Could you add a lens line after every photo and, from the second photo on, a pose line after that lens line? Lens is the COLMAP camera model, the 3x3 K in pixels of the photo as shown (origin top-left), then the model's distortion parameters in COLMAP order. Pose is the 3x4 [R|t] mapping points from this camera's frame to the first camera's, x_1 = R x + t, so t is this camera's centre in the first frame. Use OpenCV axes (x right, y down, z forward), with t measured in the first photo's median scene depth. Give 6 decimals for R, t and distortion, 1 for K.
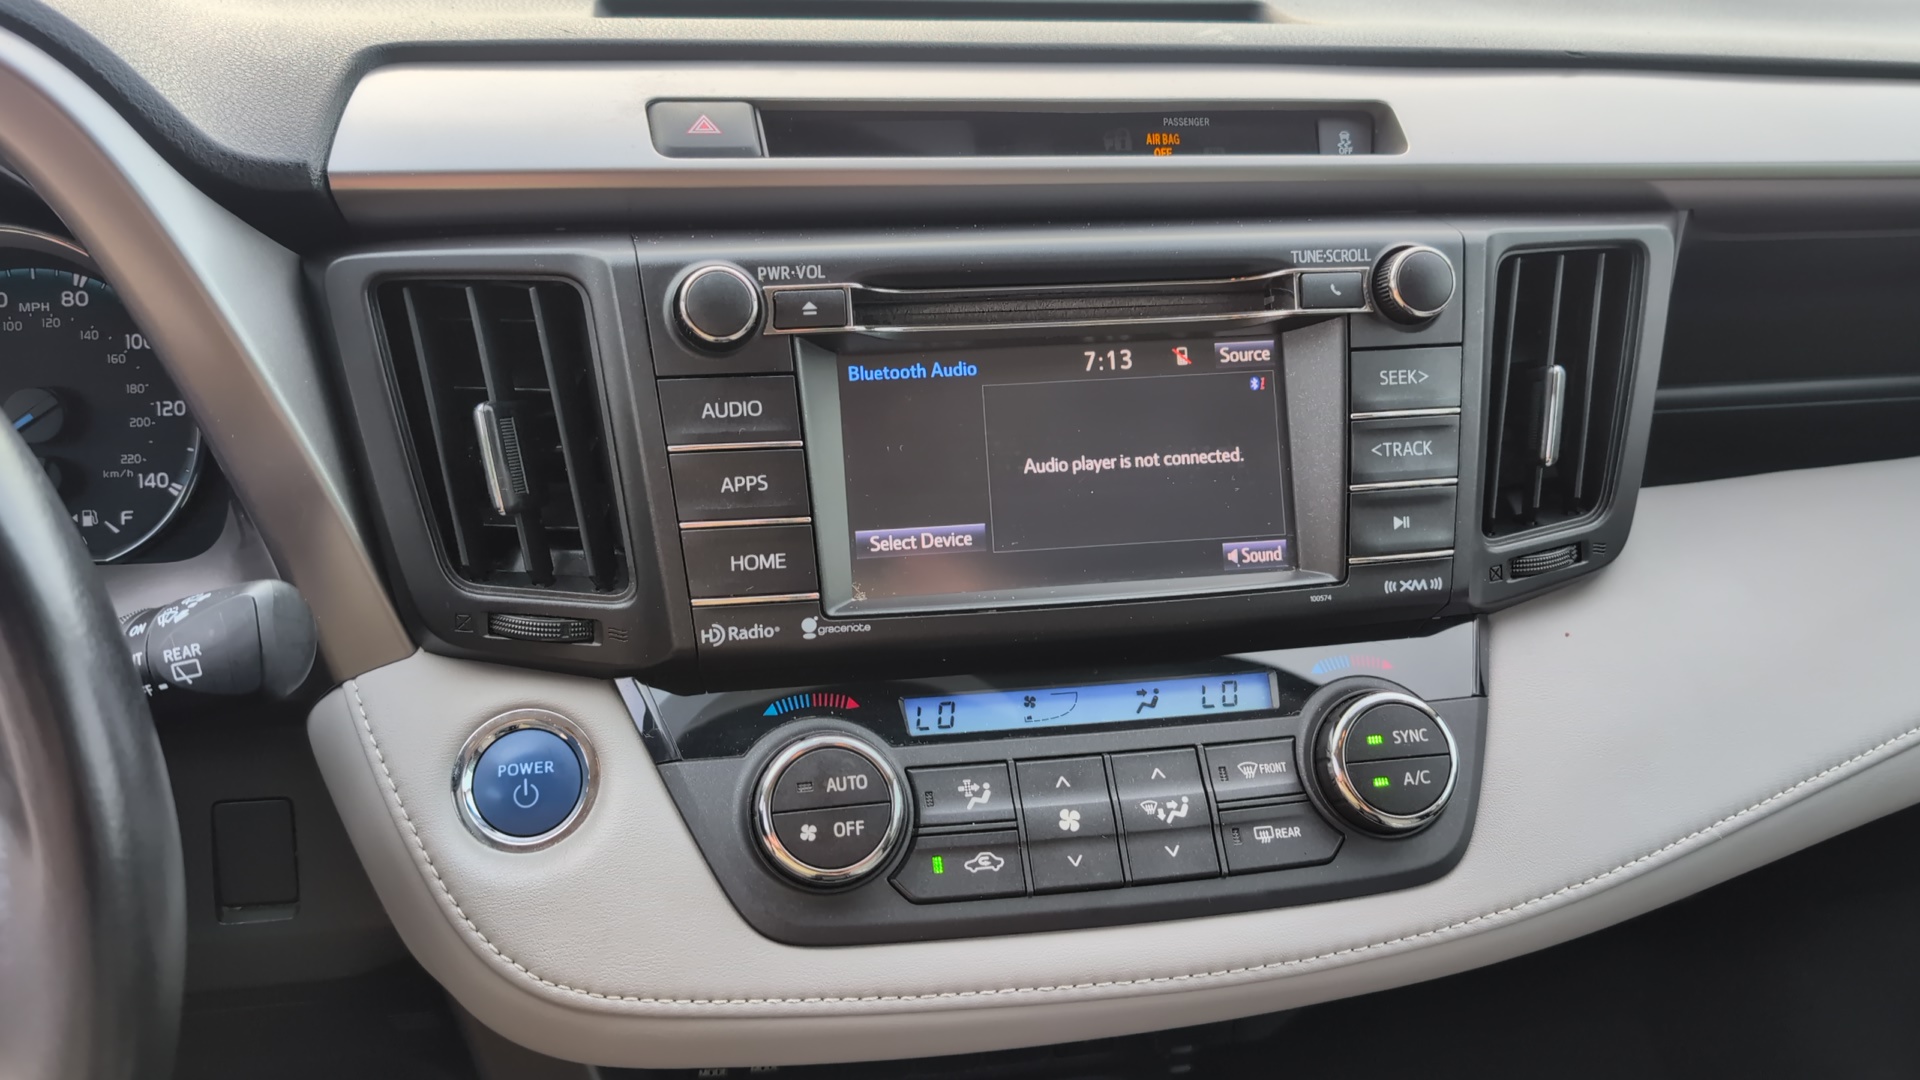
lens RADIAL K [[1575.1, 0, 940.6], [0, 1575.1, 525.2], [0, 0, 1]] dist [0.008134, -0.050329]
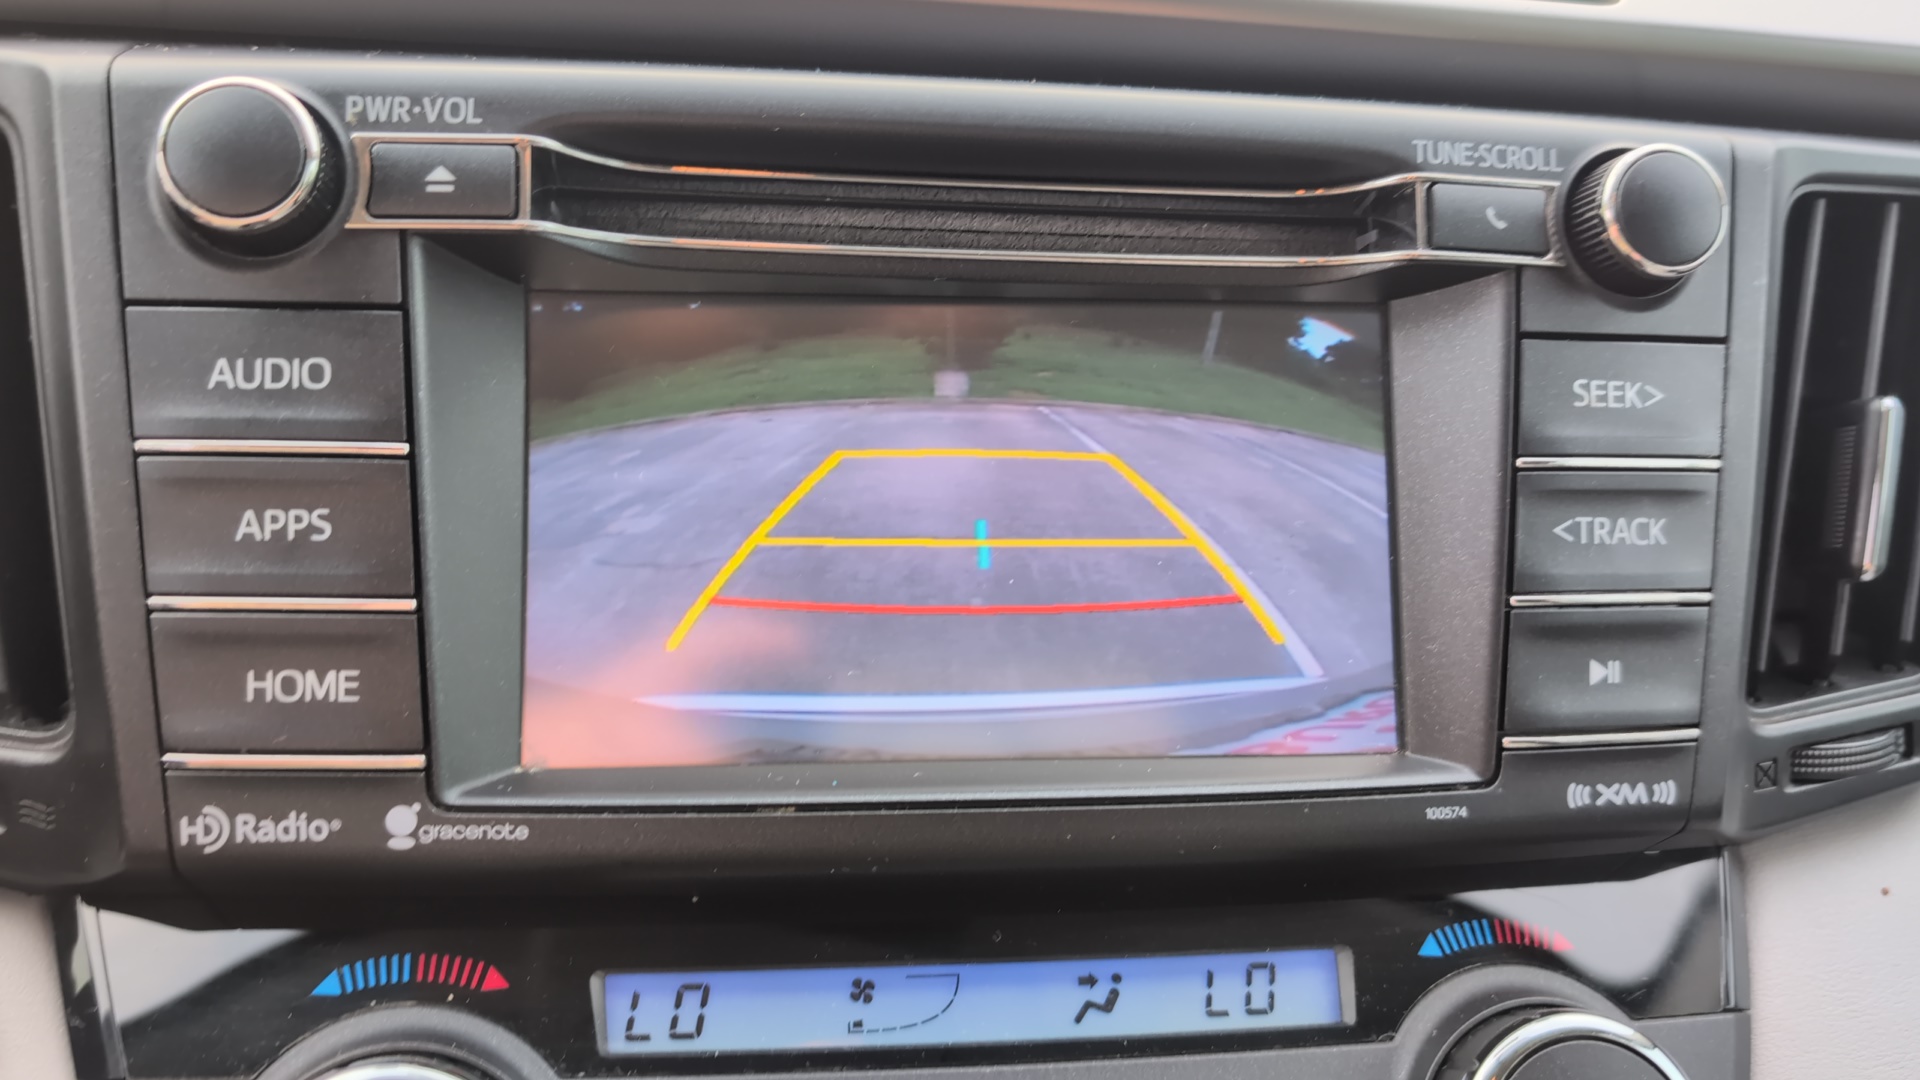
lens RADIAL K [[1575.1, 0, 981.5], [0, 1575.1, 510.5], [0, 0, 1]] dist [0.008134, -0.050329]
pose [[0.998412, 0.053089, -0.018836, 0.095384], [-0.054265, 0.996161, -0.068690, -0.008235], [0.015117, 0.069603, 0.997460, 0.481894]]
